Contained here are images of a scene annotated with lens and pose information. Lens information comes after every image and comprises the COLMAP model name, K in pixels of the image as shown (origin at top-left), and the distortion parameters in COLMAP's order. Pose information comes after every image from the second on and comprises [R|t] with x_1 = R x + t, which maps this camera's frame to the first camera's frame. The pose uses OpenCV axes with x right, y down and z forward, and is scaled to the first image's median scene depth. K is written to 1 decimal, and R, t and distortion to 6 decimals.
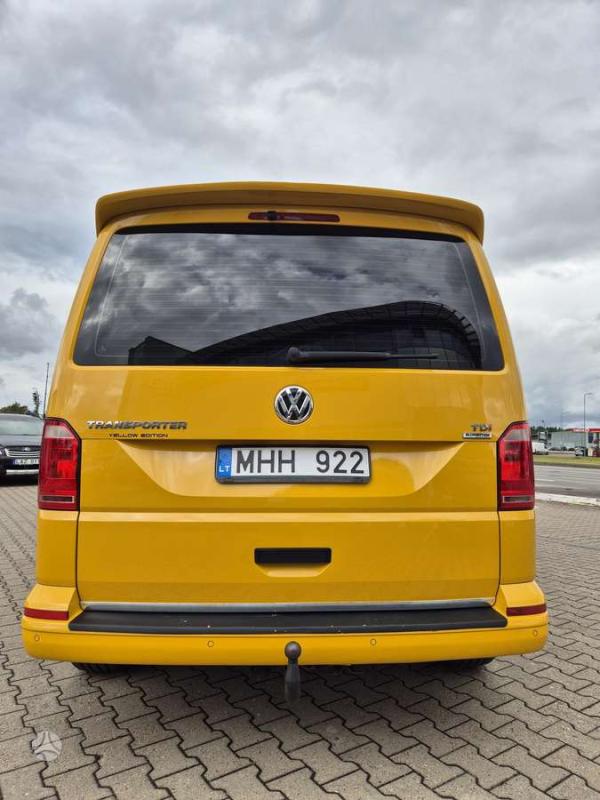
lens RADIAL K [[592.7, 0, 300.0], [0, 592.7, 400.0], [0, 0, 1]] dist [0.076617, -0.048130]
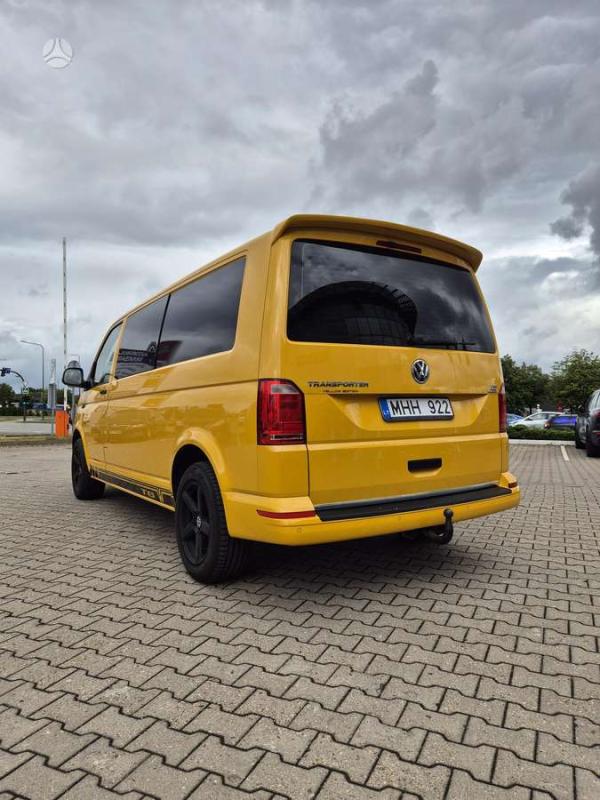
lens RADIAL K [[592.7, 0, 300.0], [0, 592.7, 400.0], [0, 0, 1]] dist [0.076617, -0.048130]
pose [[0.846587, -0.012208, 0.532111, -1.133705], [-0.020937, 0.998199, 0.056213, 0.000898], [-0.531839, -0.058730, 0.844807, -0.182297]]
